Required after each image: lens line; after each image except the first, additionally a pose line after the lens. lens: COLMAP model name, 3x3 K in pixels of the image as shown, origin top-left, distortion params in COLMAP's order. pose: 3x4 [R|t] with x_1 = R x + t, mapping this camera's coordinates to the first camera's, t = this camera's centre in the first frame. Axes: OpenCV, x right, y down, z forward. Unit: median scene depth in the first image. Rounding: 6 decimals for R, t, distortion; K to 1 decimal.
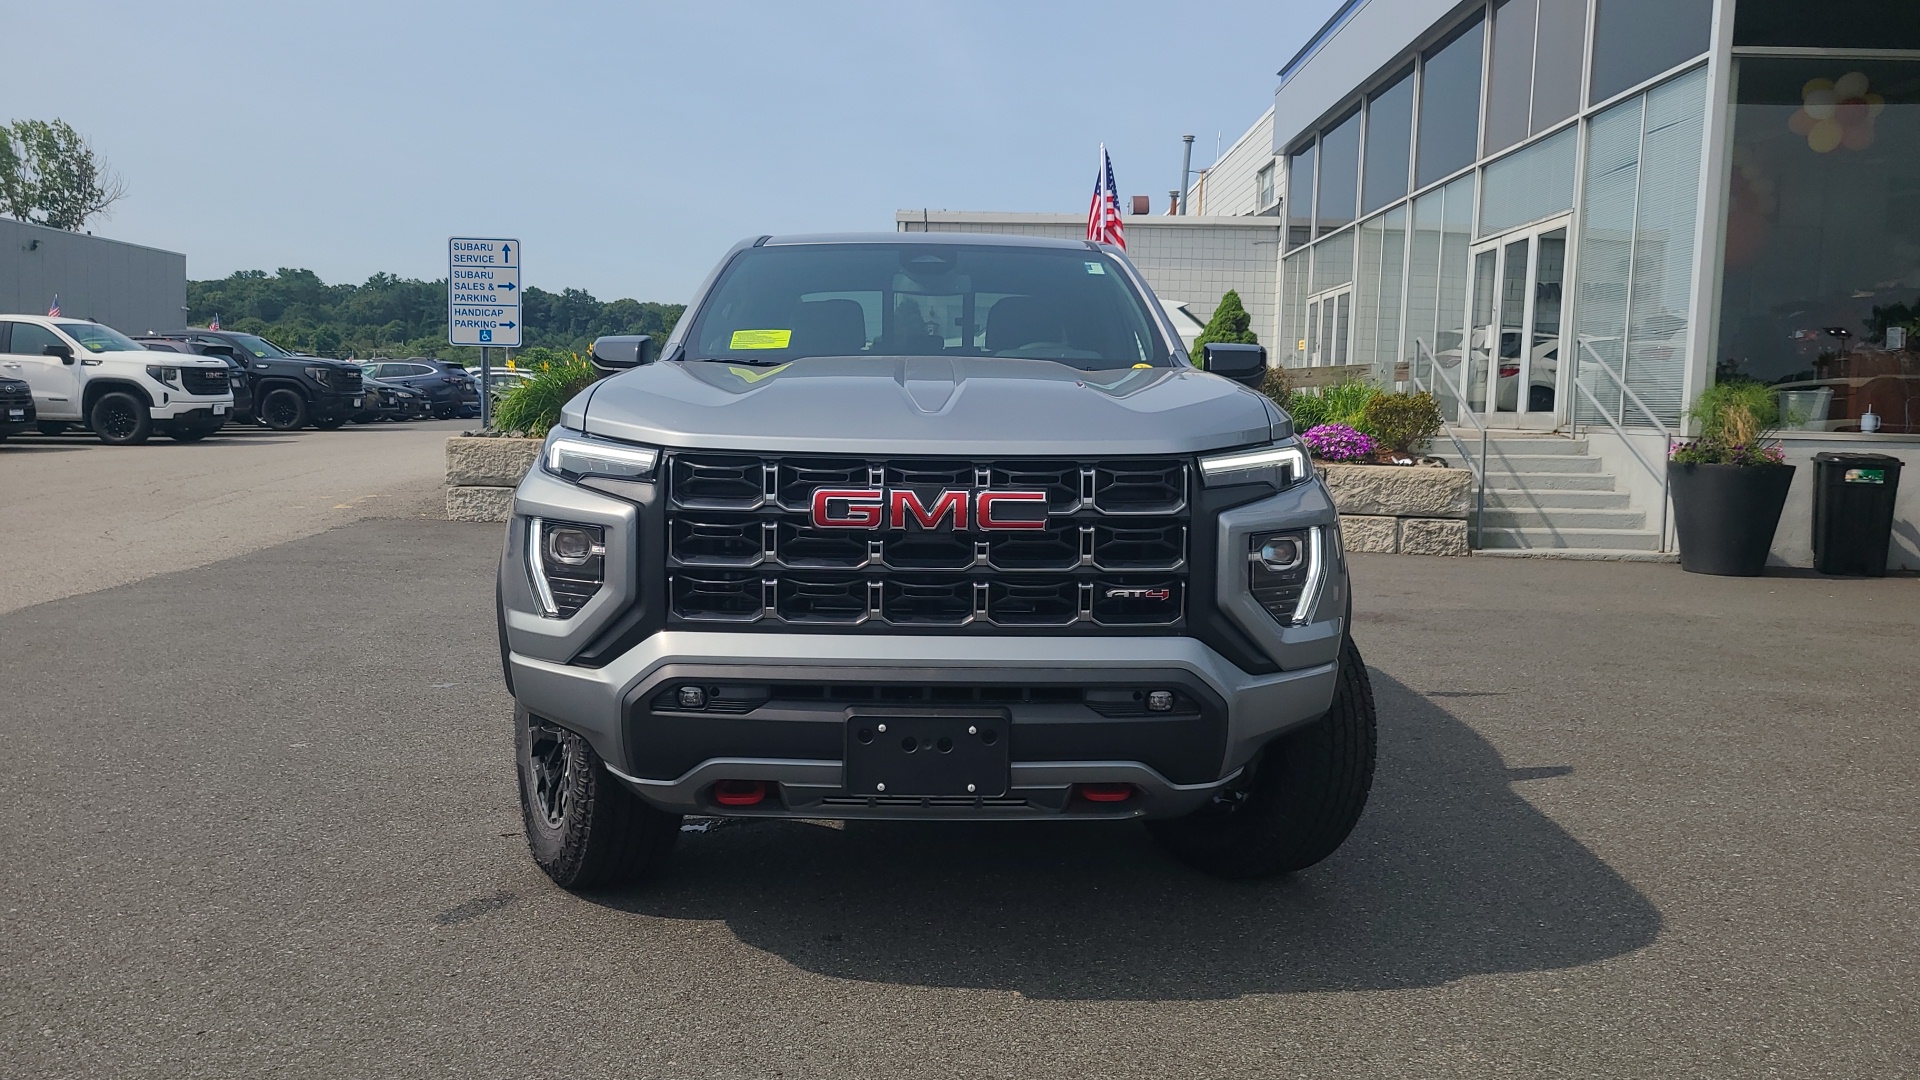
lens RADIAL K [[1386.8, 0, 943.1], [0, 1386.8, 537.4], [0, 0, 1]] dist [0.033656, -0.002469]
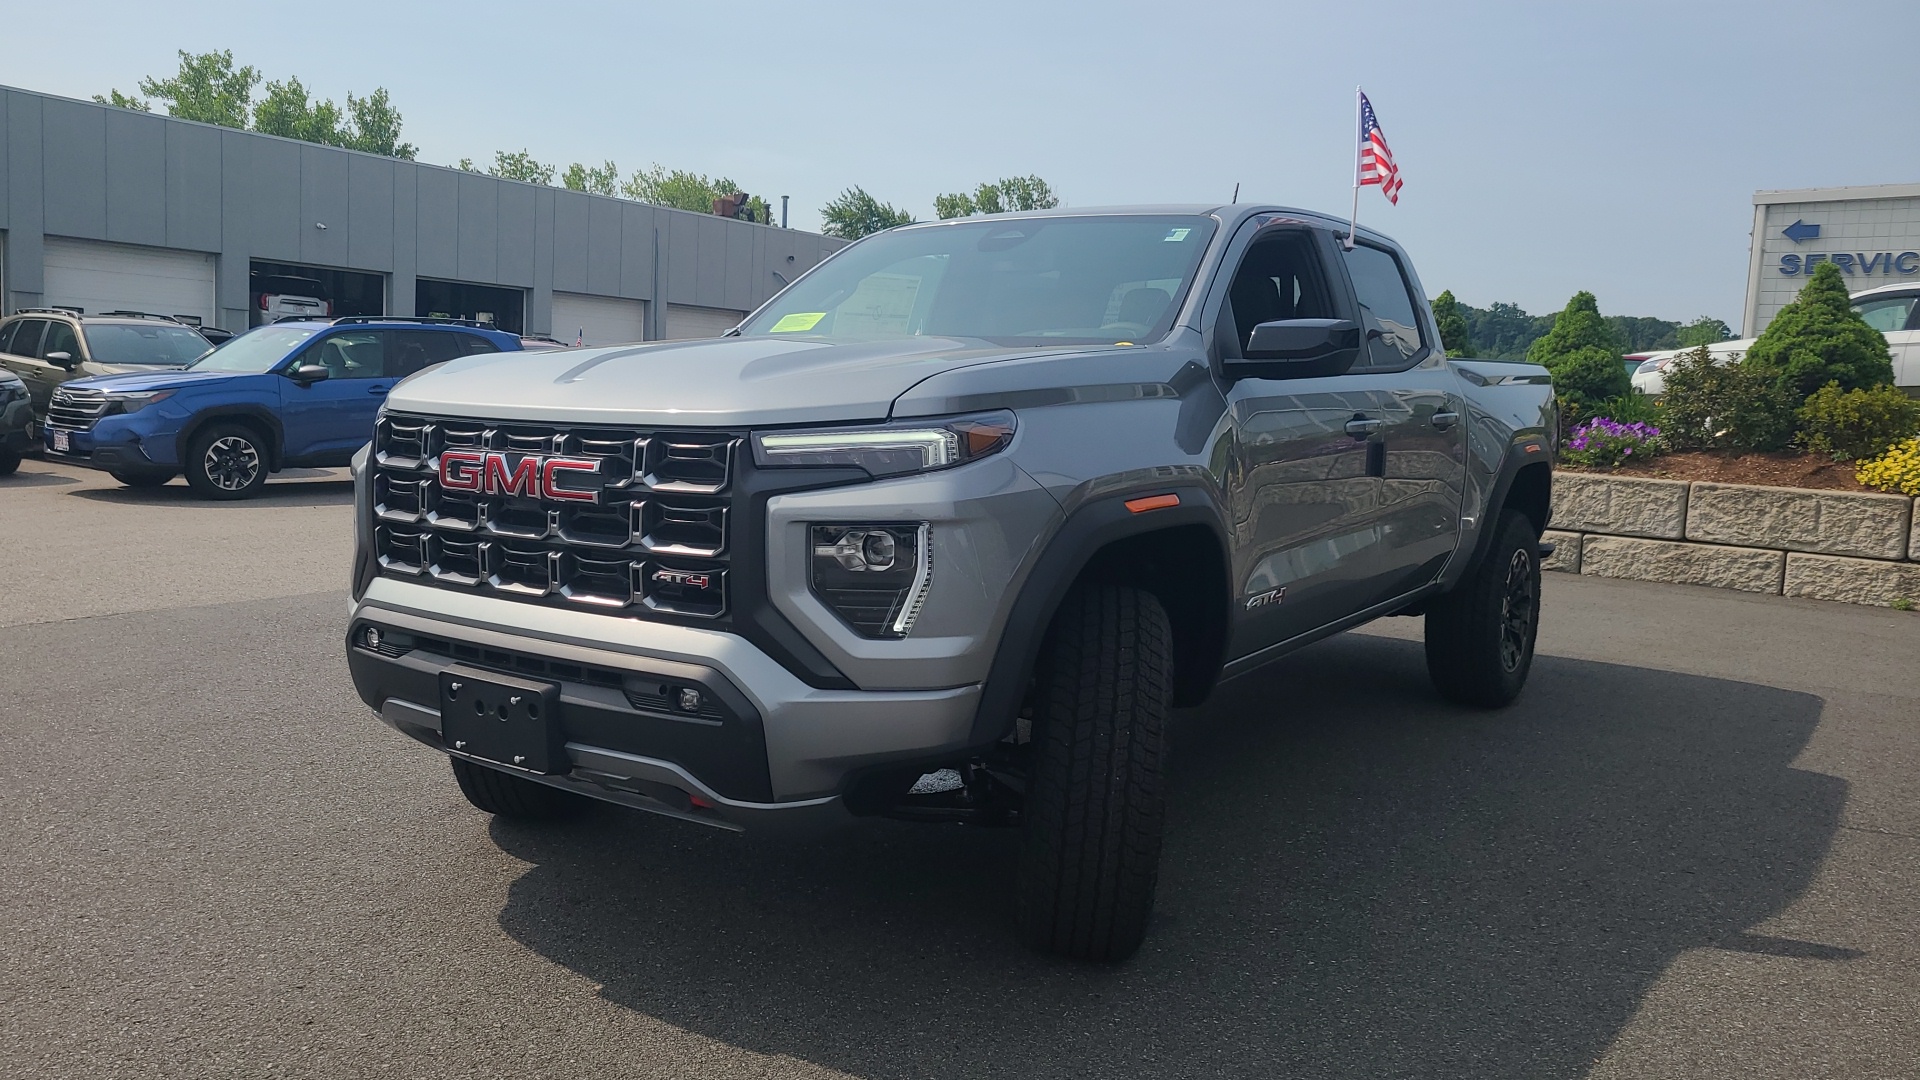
lens RADIAL K [[1386.8, 0, 943.1], [0, 1386.8, 537.4], [0, 0, 1]] dist [0.033656, -0.002469]
pose [[0.817998, 0.068807, -0.571092, 0.794659], [-0.075015, 0.997102, 0.012687, -0.010692], [0.570309, 0.032462, 0.820788, 0.350067]]
